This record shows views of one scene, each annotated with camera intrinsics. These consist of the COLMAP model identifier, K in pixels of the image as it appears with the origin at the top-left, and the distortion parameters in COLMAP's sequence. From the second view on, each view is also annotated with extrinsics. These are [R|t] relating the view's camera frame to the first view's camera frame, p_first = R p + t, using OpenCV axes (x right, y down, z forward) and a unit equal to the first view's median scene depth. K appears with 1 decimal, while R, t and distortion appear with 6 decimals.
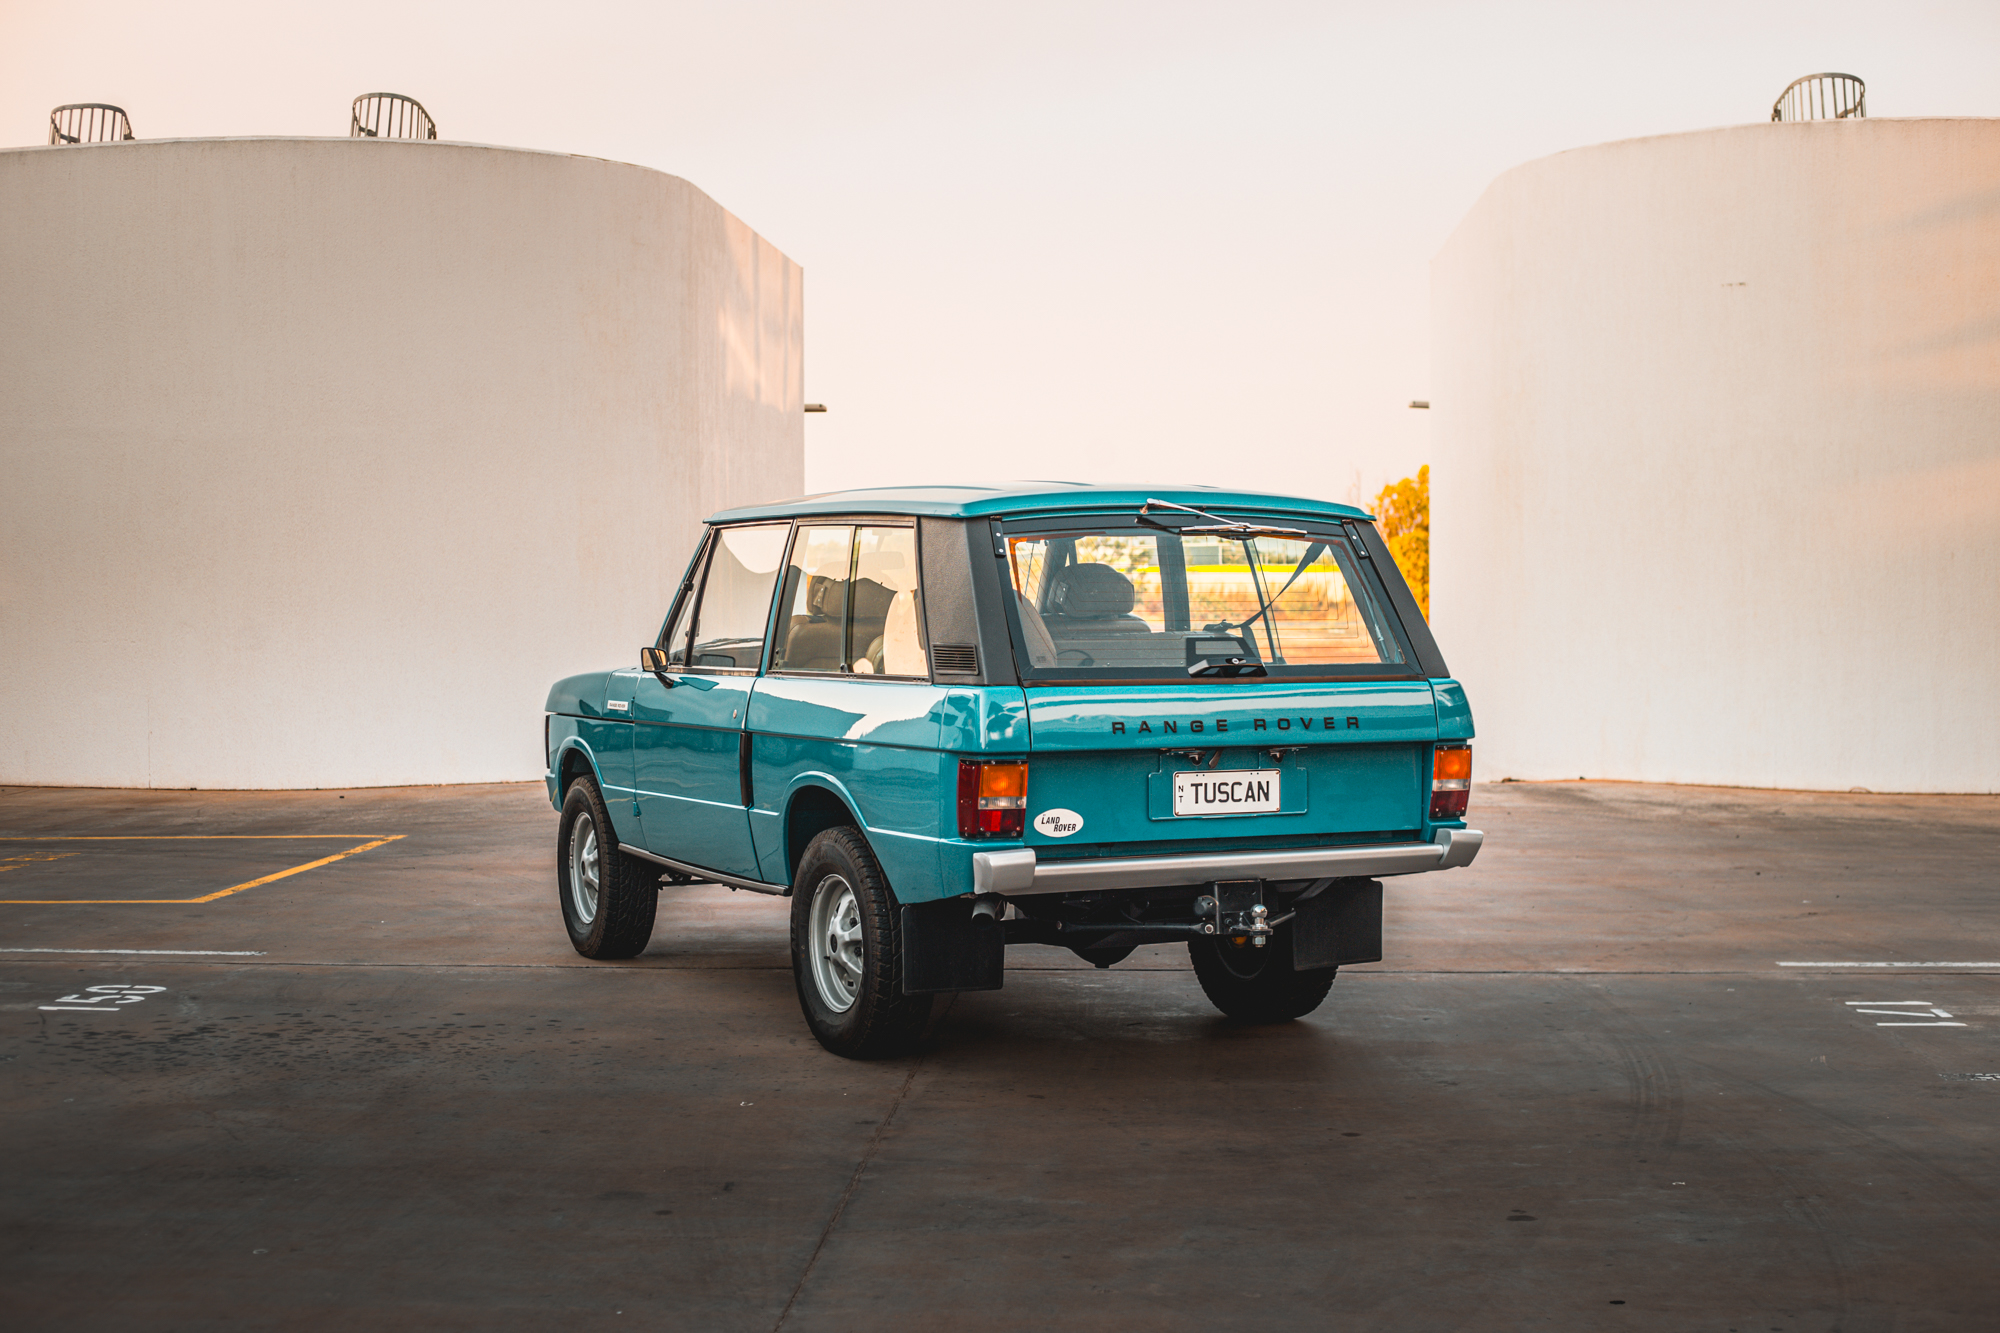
lens RADIAL K [[2909.2, 0, 926.0], [0, 2909.2, 668.0], [0, 0, 1]] dist [-0.108326, -0.074814]
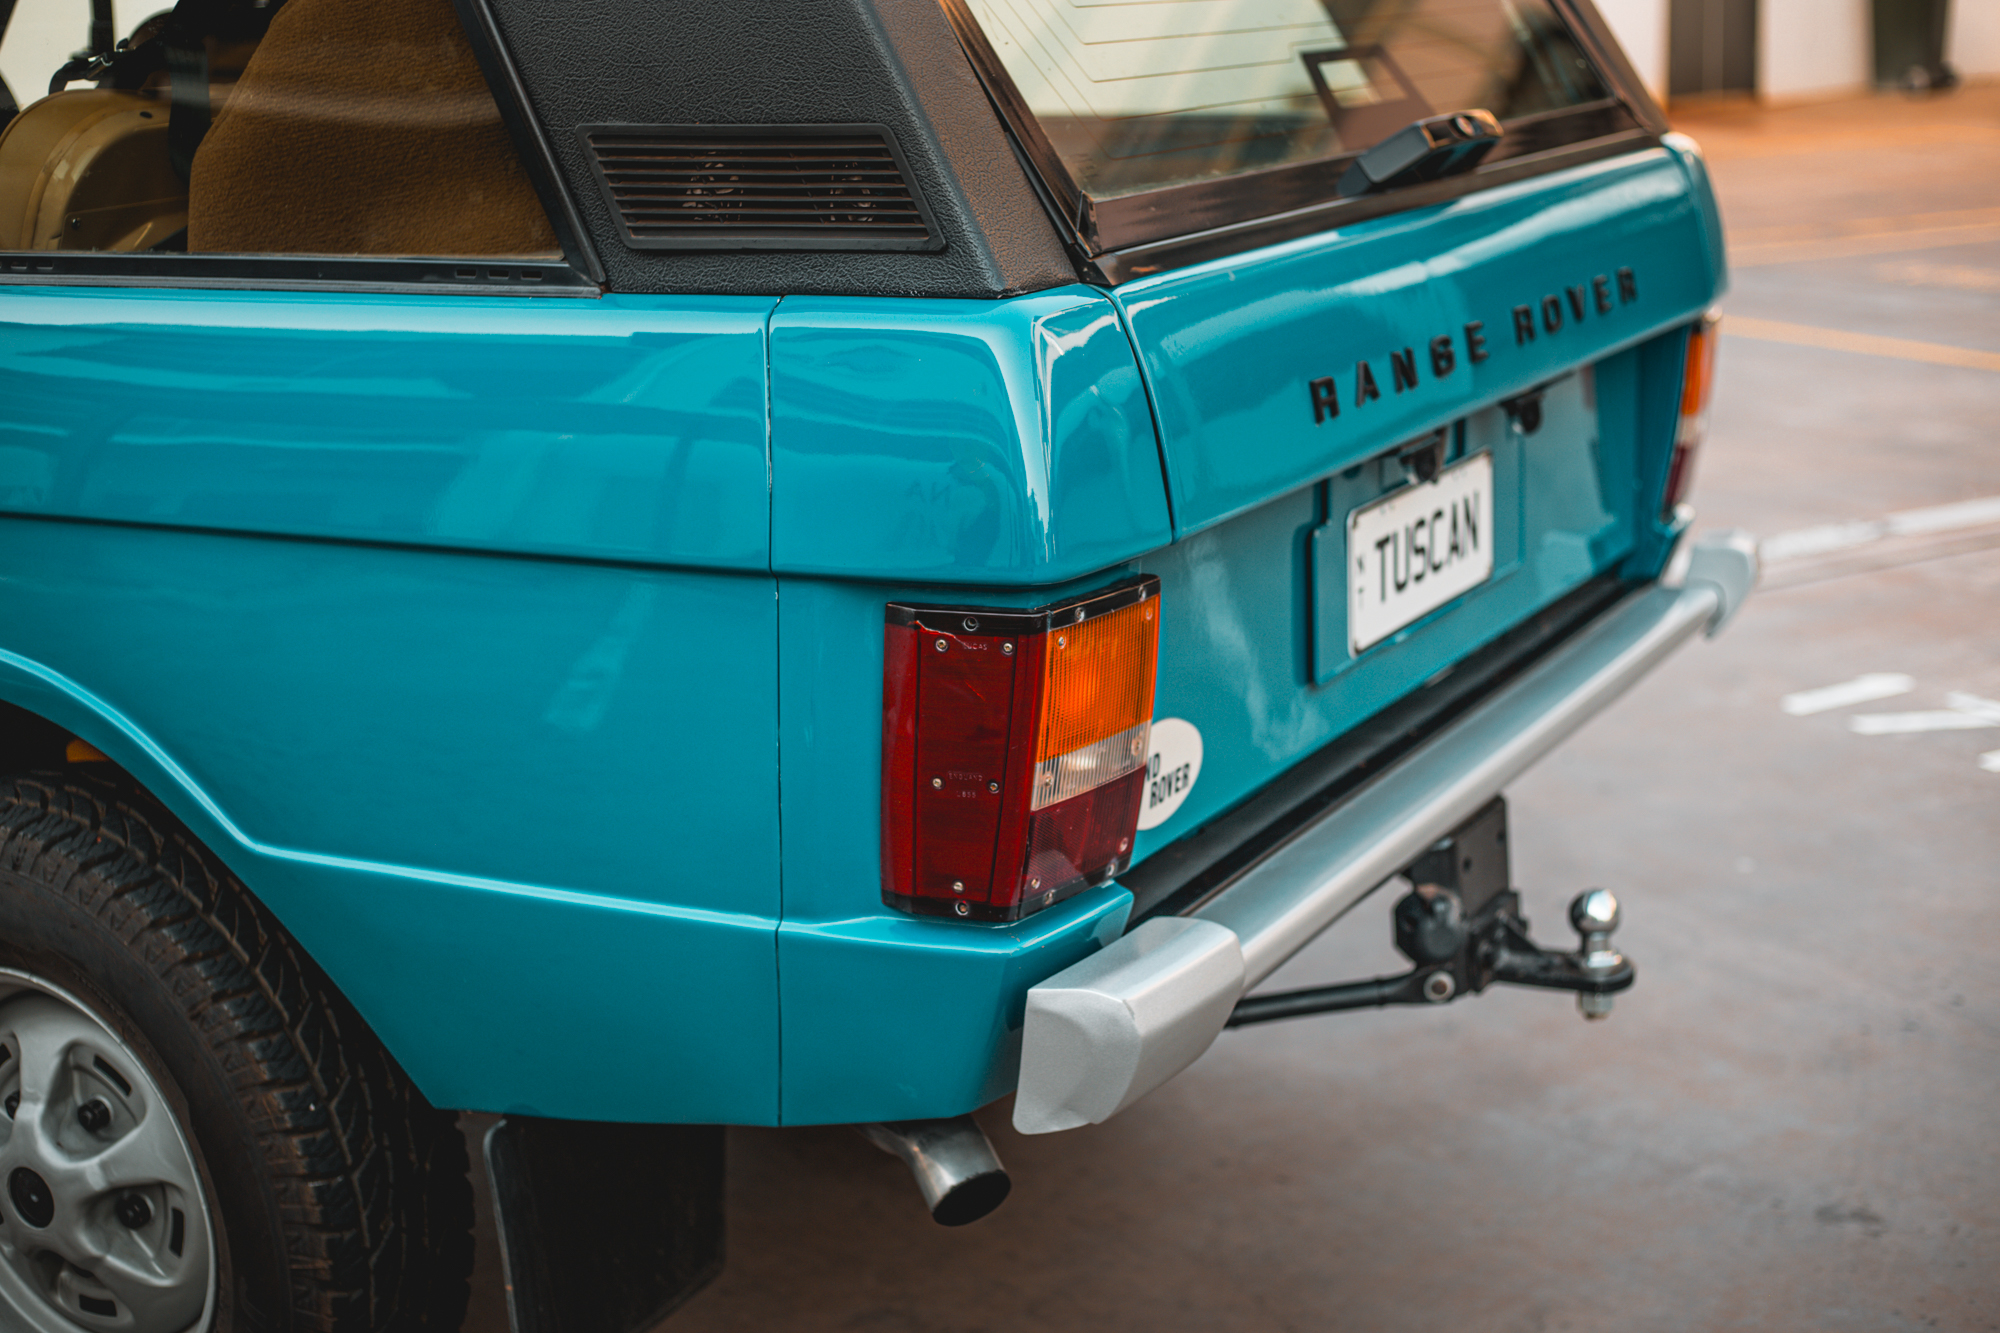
lens RADIAL K [[2950.7, 0, 963.8], [0, 2950.7, 663.3], [0, 0, 1]] dist [-0.084091, -0.084923]
pose [[0.810106, -0.163441, 0.563041, -0.117867], [0.045640, 0.975023, 0.217365, -0.016529], [-0.584504, -0.150391, 0.797331, 0.770099]]
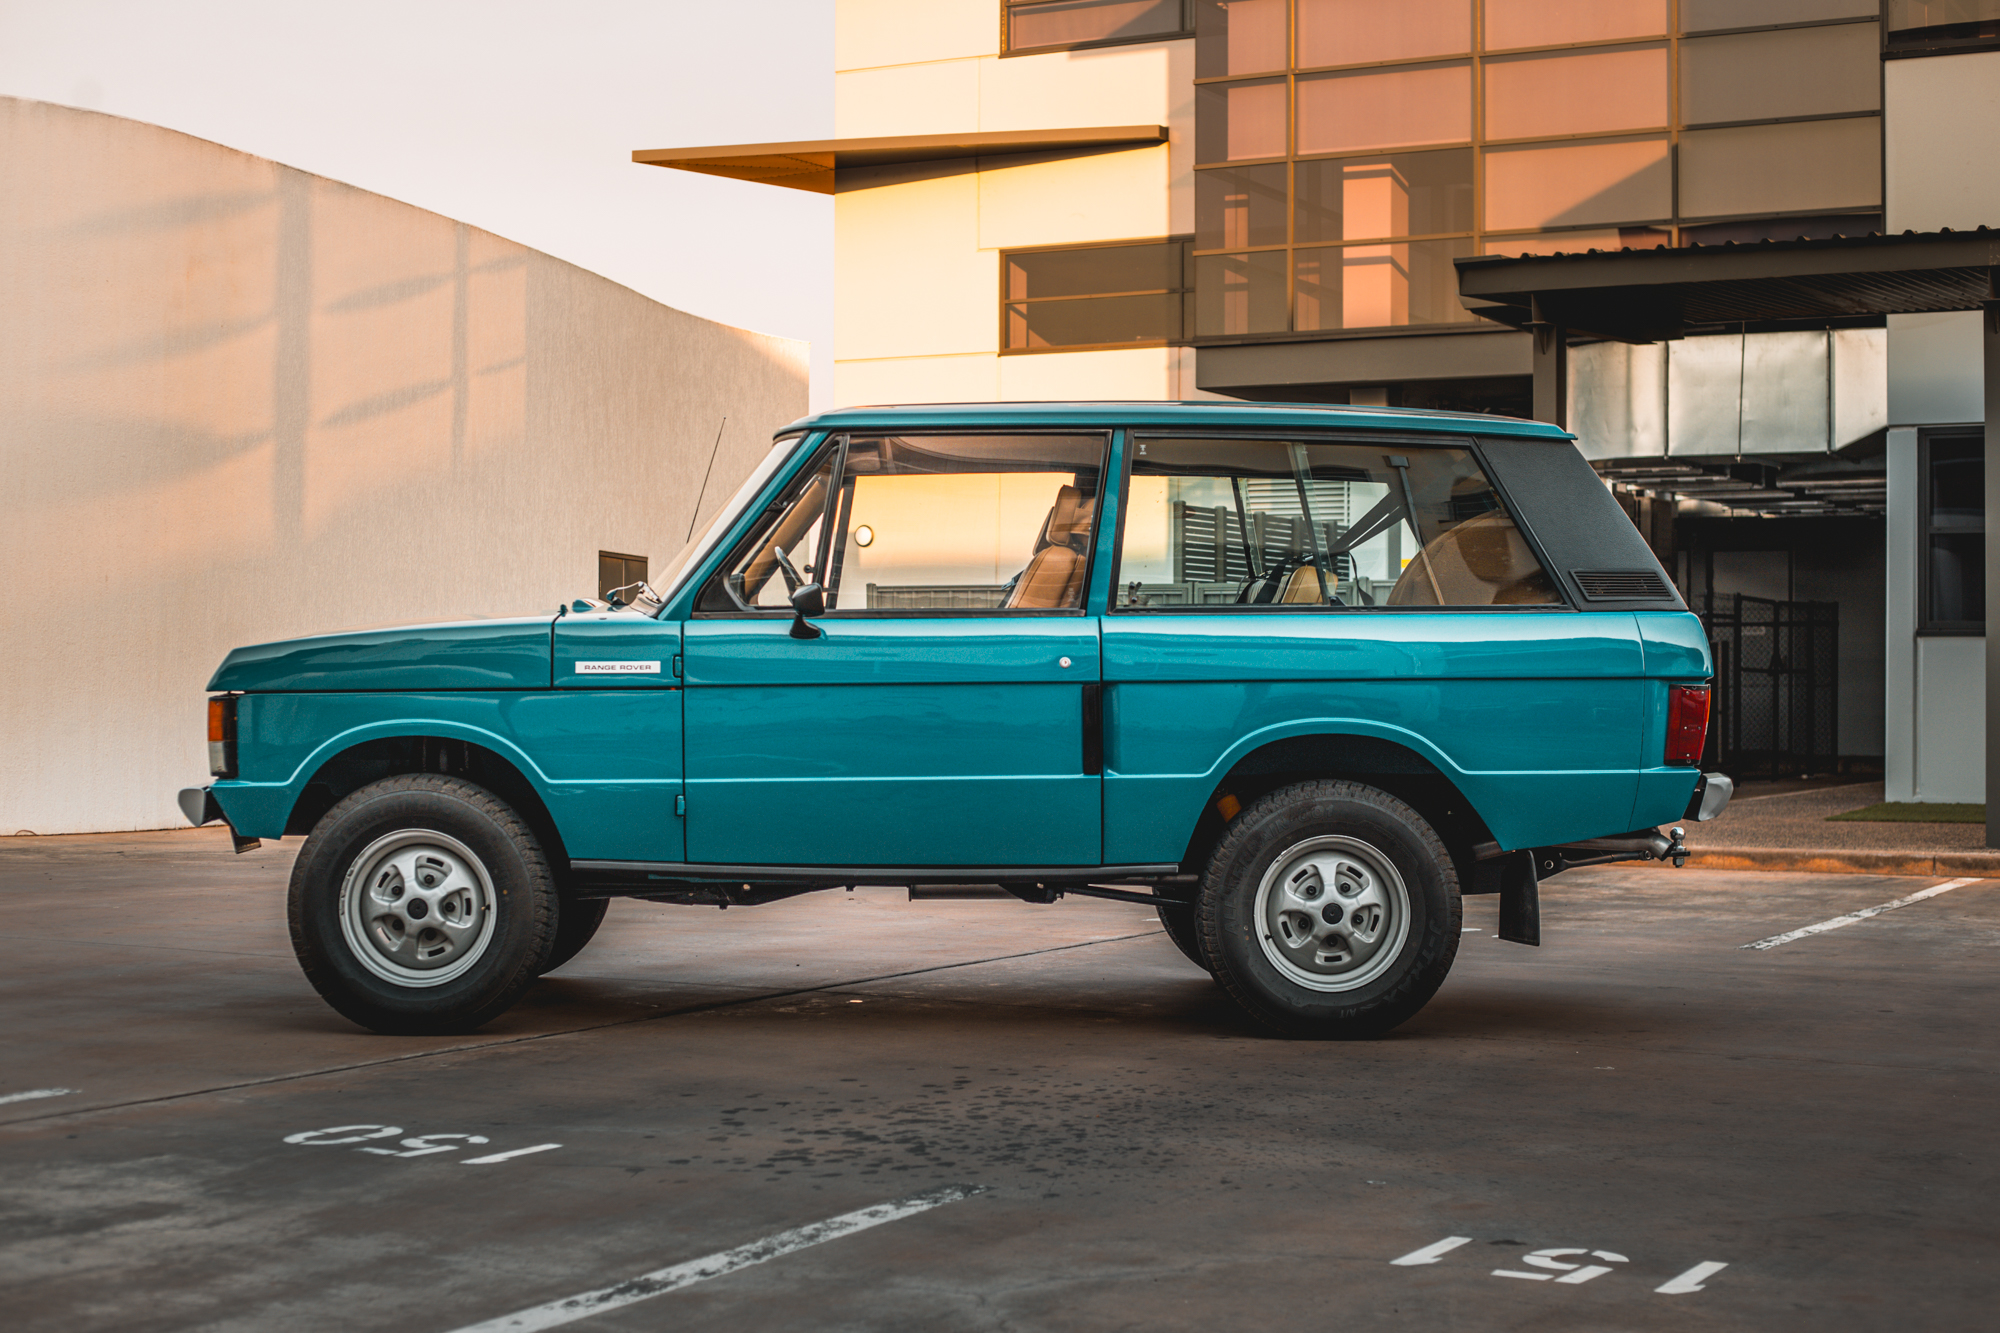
lens RADIAL K [[3054.9, 0, 1000.0], [0, 3054.9, 666.5], [0, 0, 1]] dist [-0.102614, -0.115923]
pose [[0.386716, 0.009387, 0.922151, -0.978399], [0.026420, 0.999425, -0.021253, 0.039246], [-0.921820, 0.032582, 0.386246, 0.782621]]
